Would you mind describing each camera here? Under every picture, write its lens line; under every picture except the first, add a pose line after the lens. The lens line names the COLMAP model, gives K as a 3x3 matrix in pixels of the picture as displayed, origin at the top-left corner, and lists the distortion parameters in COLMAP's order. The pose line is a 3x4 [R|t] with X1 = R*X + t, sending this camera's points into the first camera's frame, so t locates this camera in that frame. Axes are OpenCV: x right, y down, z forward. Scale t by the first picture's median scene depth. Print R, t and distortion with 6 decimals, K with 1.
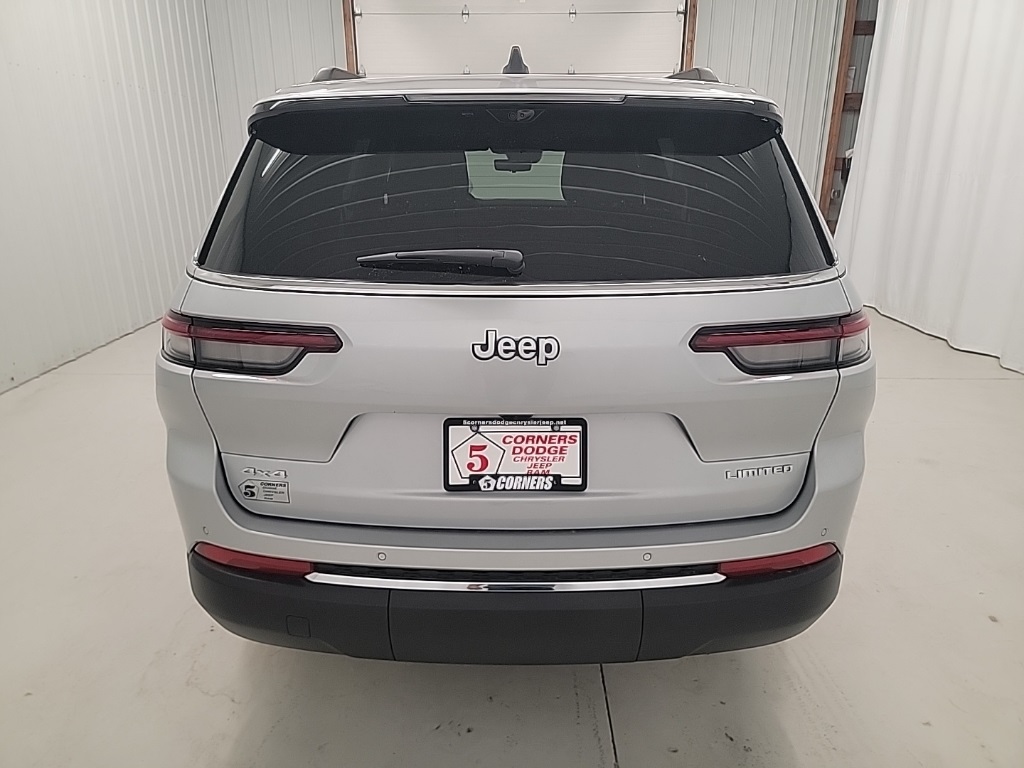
lens RADIAL K [[714.8, 0, 508.2], [0, 714.8, 380.4], [0, 0, 1]] dist [0.076998, -0.072193]
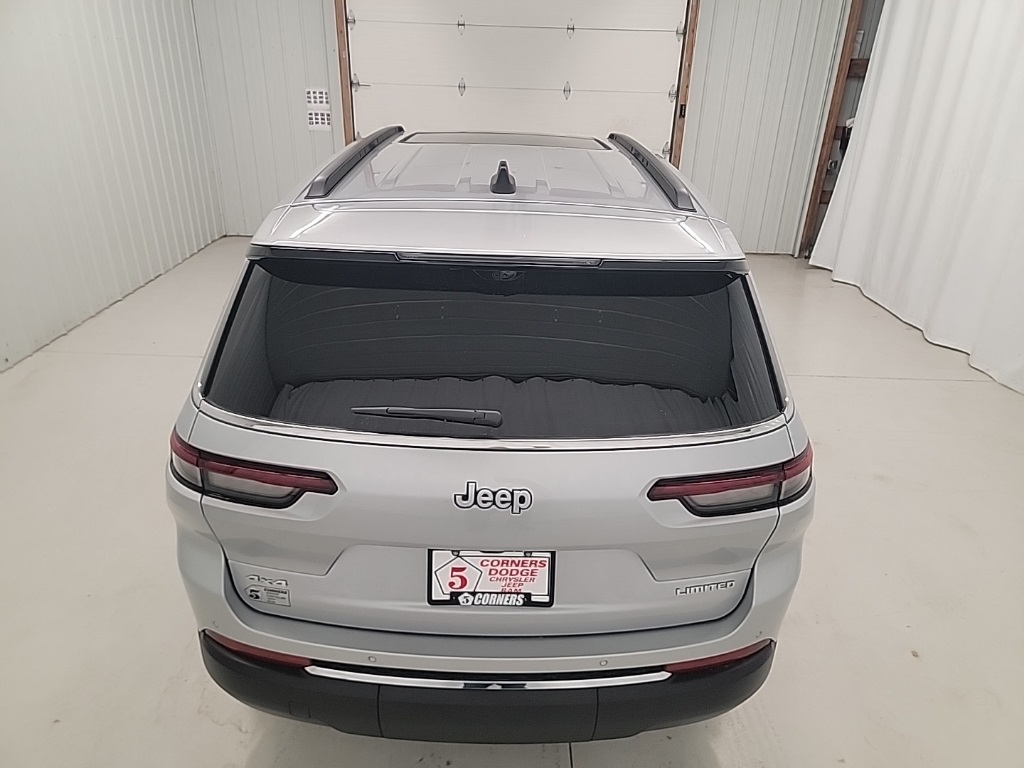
lens RADIAL K [[721.5, 0, 516.1], [0, 721.5, 387.3], [0, 0, 1]] dist [0.072838, -0.068336]
pose [[0.999381, 0.025341, 0.024402, 0.013262], [-0.028423, 0.990358, 0.135586, -0.339159], [-0.020731, -0.136195, 0.990465, -0.091797]]
